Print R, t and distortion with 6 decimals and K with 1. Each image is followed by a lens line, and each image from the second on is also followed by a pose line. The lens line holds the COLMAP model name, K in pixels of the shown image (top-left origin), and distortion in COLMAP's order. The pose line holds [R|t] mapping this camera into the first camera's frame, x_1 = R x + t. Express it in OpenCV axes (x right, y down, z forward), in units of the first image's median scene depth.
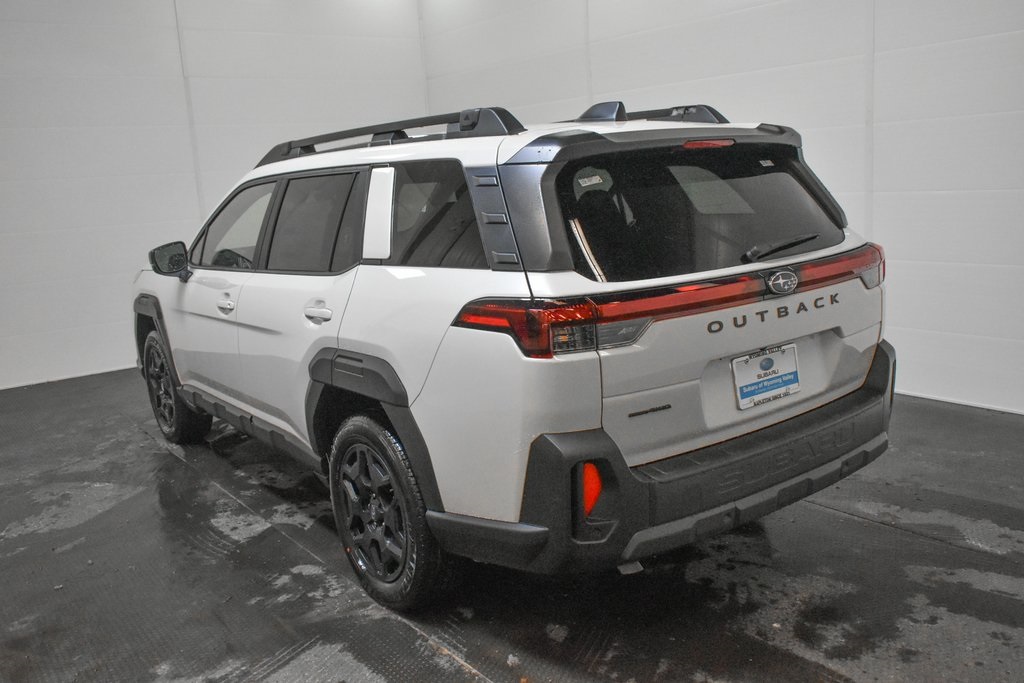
lens RADIAL K [[889.5, 0, 512.0], [0, 889.5, 341.5], [0, 0, 1]] dist [-0.025910, -0.001640]
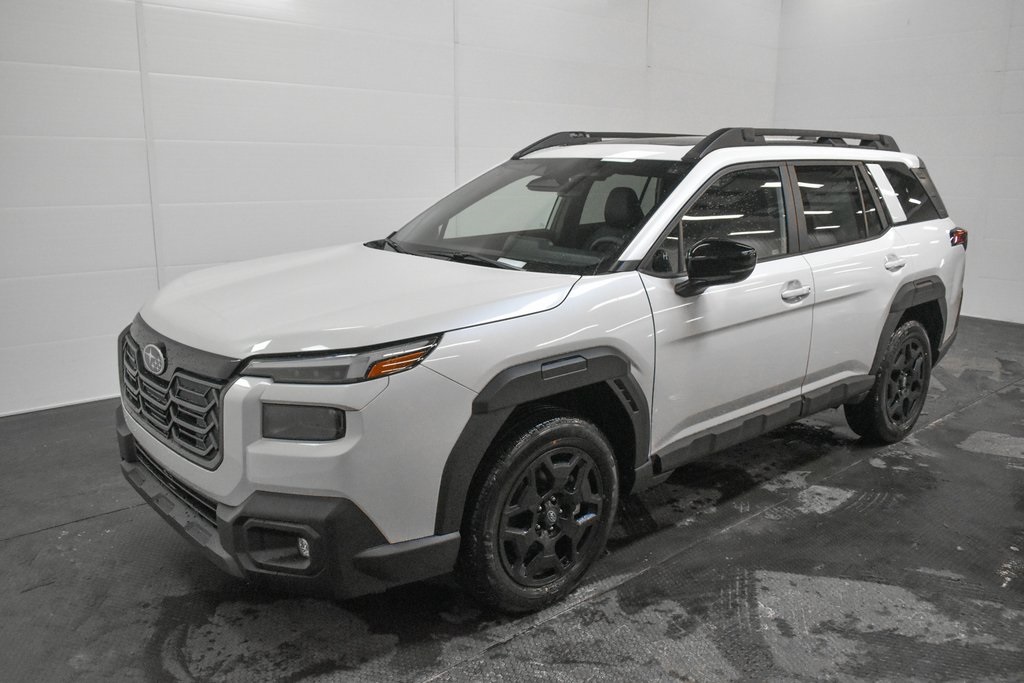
lens RADIAL K [[809.6, 0, 512.0], [0, 809.6, 341.5], [0, 0, 1]] dist [-0.013554, -0.003415]
pose [[-0.087196, -0.157014, 0.983740, -1.457077], [0.186338, 0.967501, 0.170939, -0.247267], [-0.978609, 0.198213, -0.055105, 1.698561]]
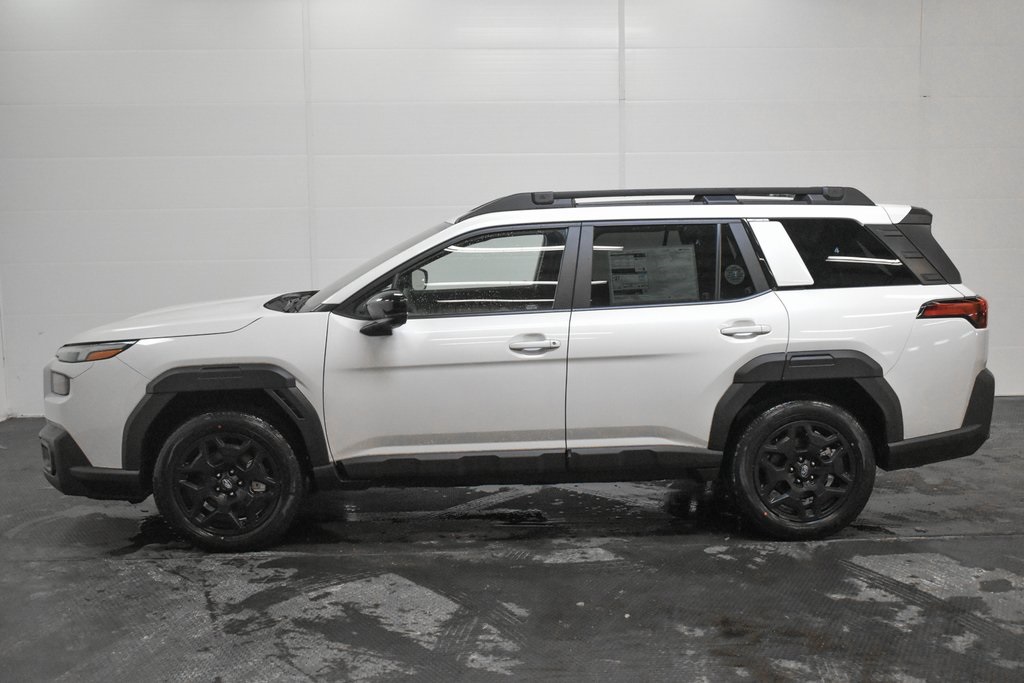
lens RADIAL K [[1089.8, 0, 512.0], [0, 1089.8, 341.5], [0, 0, 1]] dist [-0.024281, 0.001733]
pose [[0.551727, -0.046491, 0.832728, -1.726929], [0.137920, 0.989785, -0.036119, -0.005220], [-0.822542, 0.134778, 0.552503, 0.406905]]
